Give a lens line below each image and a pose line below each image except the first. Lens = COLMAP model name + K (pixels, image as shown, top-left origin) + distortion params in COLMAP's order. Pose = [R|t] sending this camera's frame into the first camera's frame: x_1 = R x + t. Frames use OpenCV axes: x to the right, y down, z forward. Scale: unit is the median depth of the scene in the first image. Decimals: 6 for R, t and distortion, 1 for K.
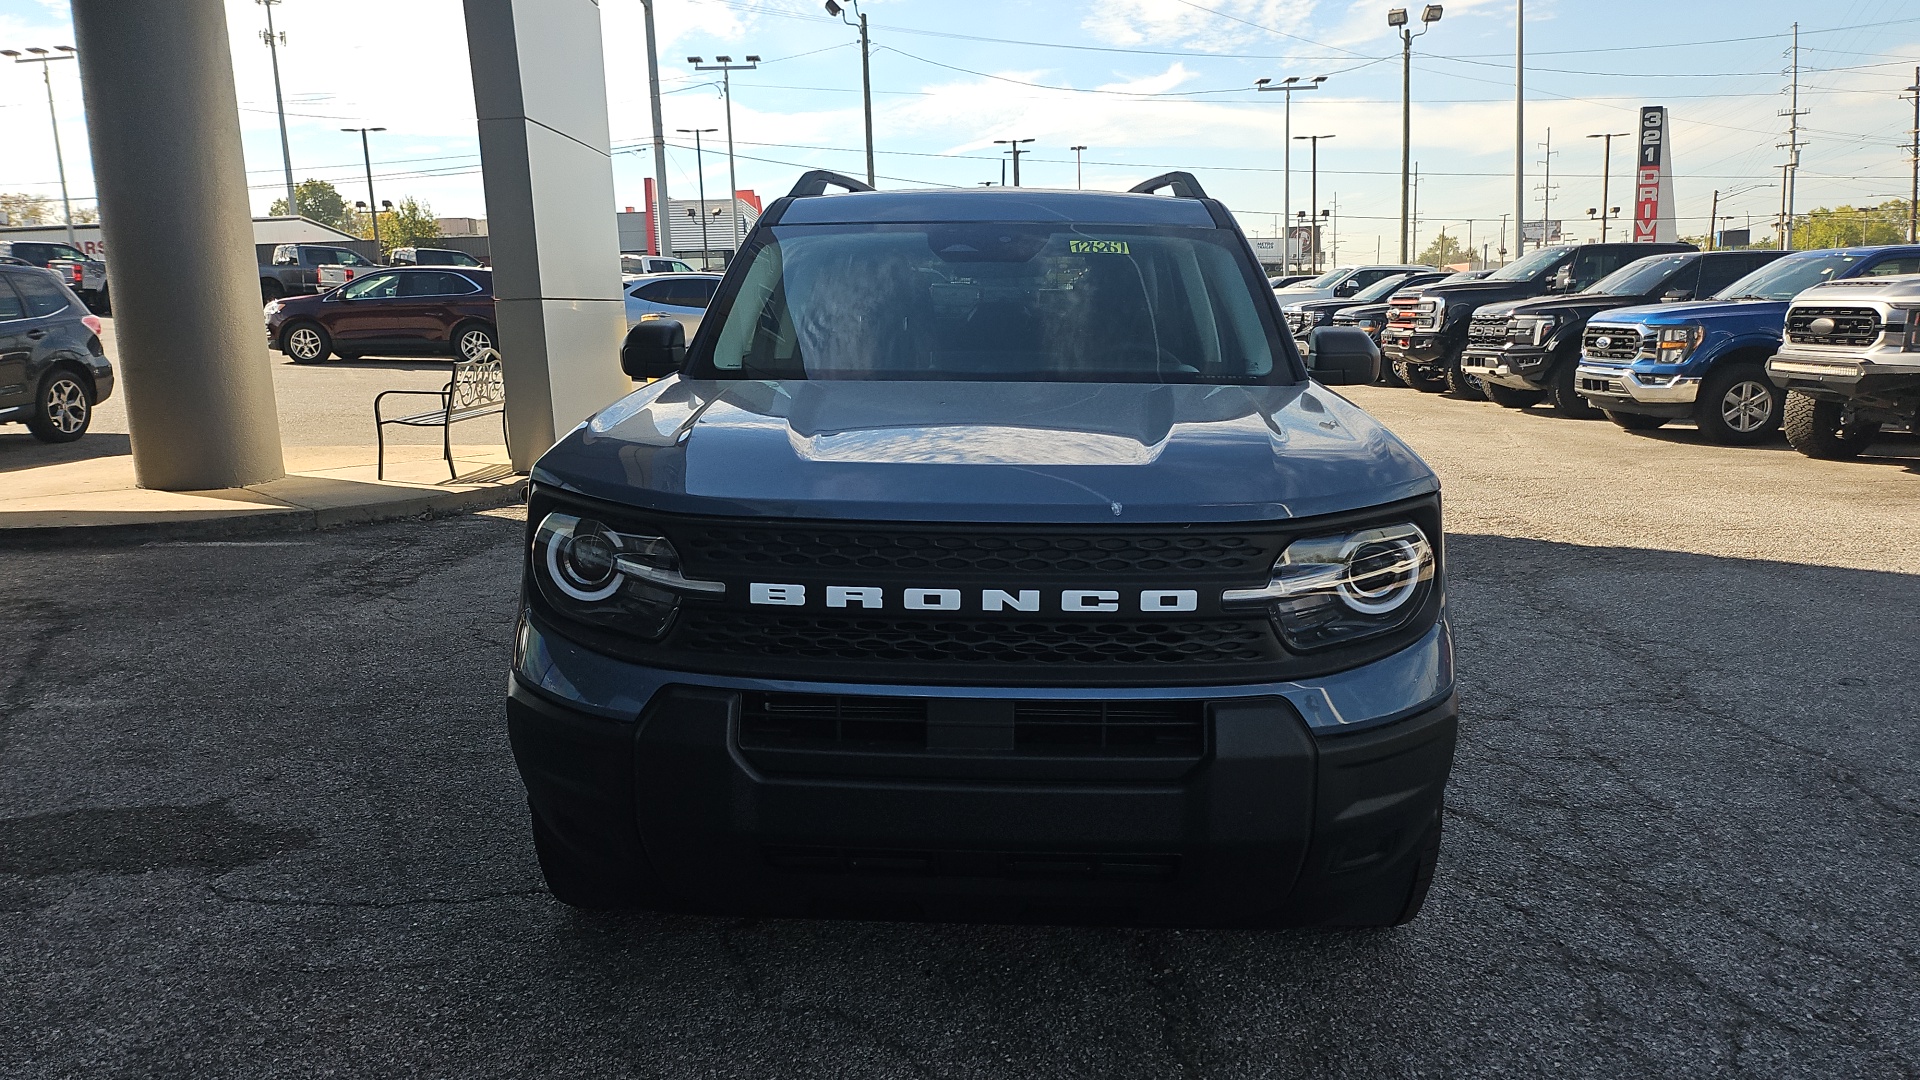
lens RADIAL K [[1328.0, 0, 960.0], [0, 1328.0, 540.0], [0, 0, 1]] dist [0.086311, -0.099536]
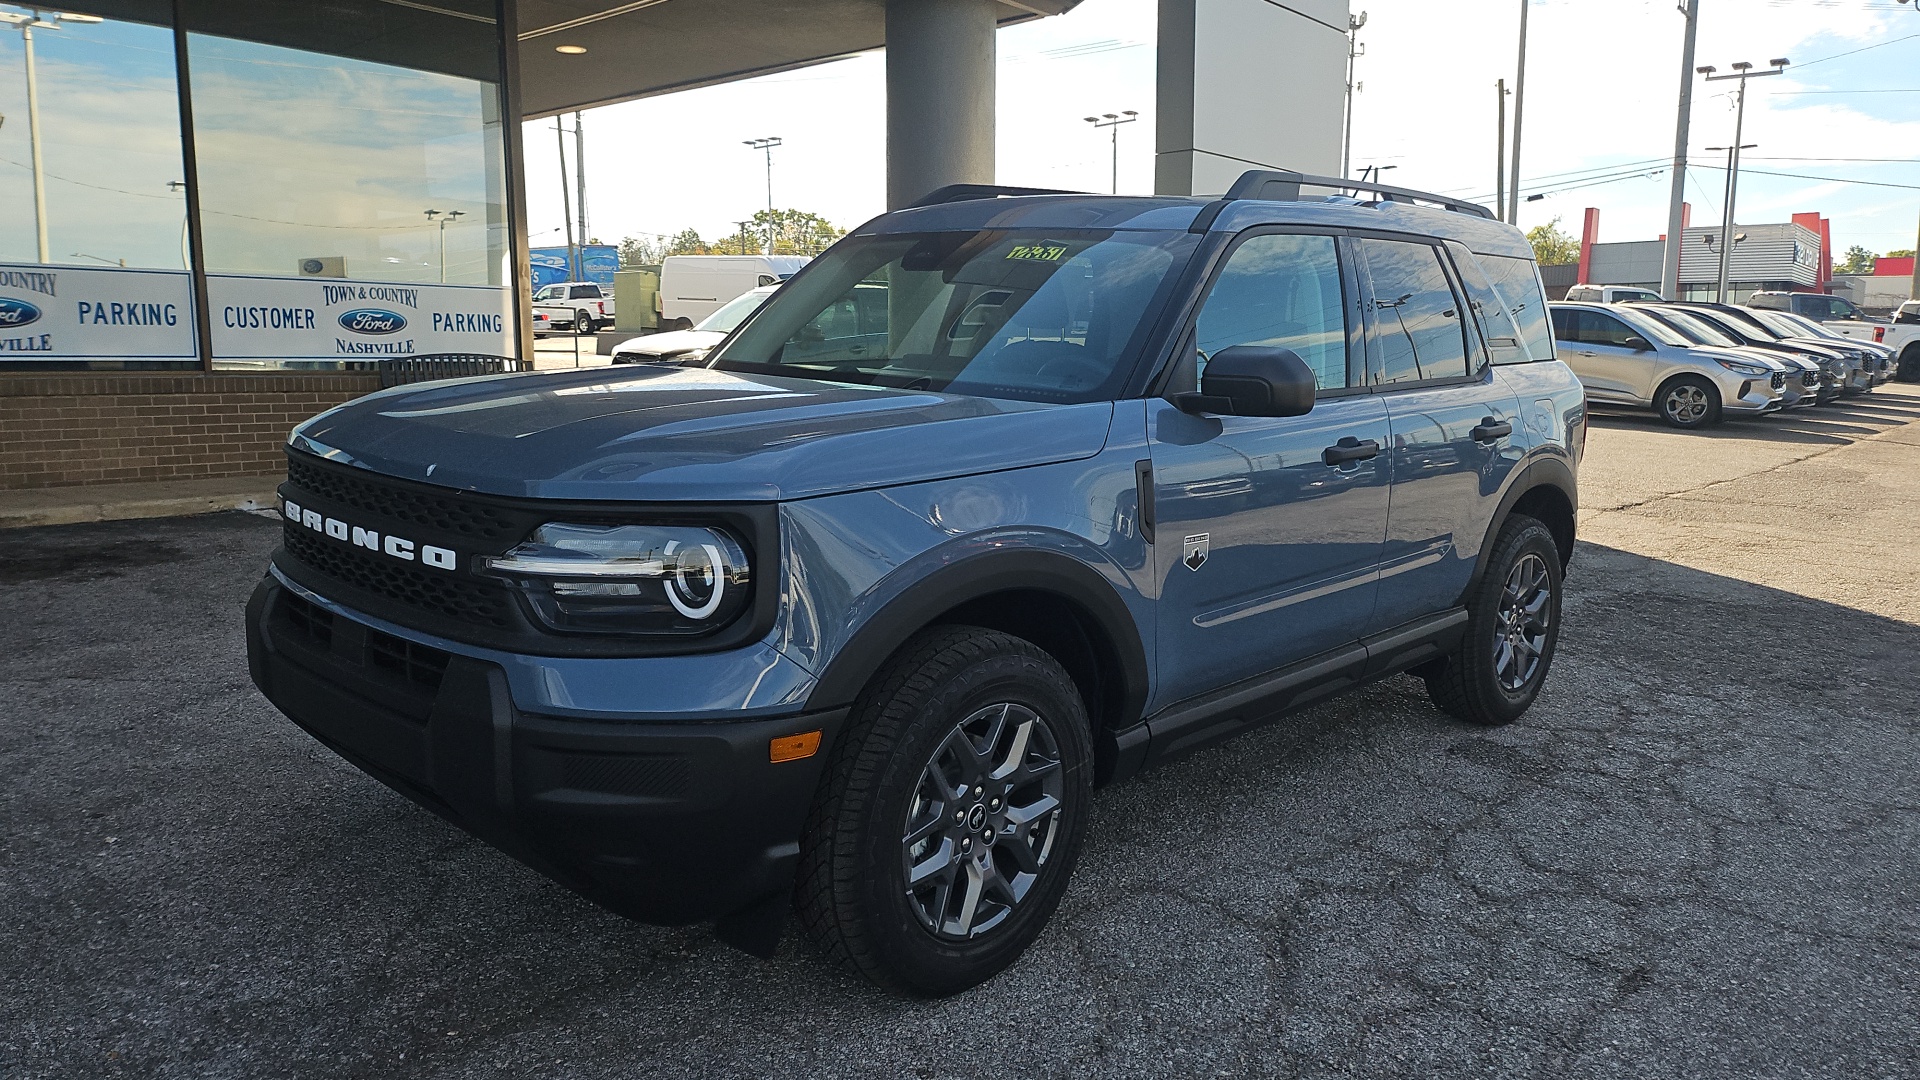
lens RADIAL K [[1329.4, 0, 985.4], [0, 1329.4, 540.3], [0, 0, 1]] dist [0.084474, -0.084423]
pose [[0.767887, 0.130924, -0.627063, 0.211835], [-0.145224, 0.988984, 0.028651, -0.011628], [0.623907, 0.069064, 0.778441, 0.073952]]
